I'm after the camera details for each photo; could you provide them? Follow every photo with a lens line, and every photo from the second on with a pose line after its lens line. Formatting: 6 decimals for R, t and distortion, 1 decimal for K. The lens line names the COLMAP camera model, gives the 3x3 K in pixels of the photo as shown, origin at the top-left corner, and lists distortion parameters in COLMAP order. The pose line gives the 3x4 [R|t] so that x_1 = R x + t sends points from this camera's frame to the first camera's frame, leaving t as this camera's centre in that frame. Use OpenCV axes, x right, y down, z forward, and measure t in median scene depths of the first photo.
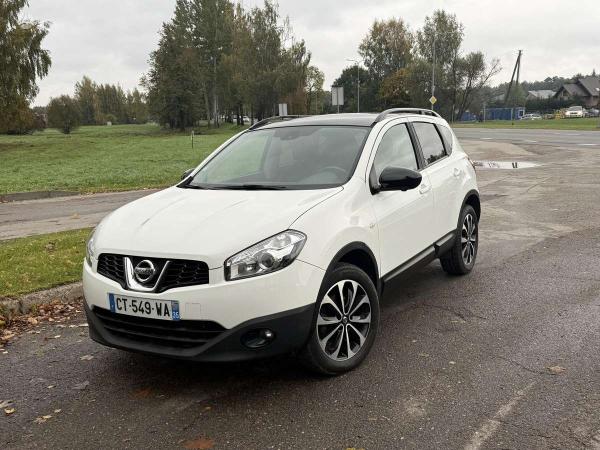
lens RADIAL K [[679.5, 0, 300.0], [0, 679.5, 225.0], [0, 0, 1]] dist [0.164853, -0.475381]
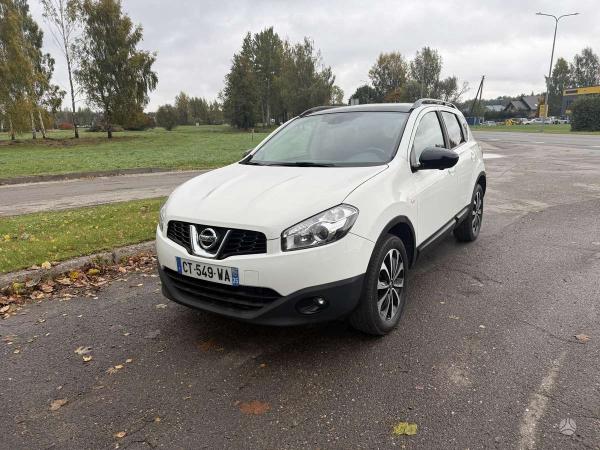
lens RADIAL K [[679.5, 0, 300.0], [0, 679.5, 225.0], [0, 0, 1]] dist [0.164853, -0.475381]
pose [[0.995991, 0.027491, -0.085121, 0.039204], [-0.024298, 0.998970, 0.038330, 0.004067], [0.086087, -0.036108, 0.995633, -0.238846]]
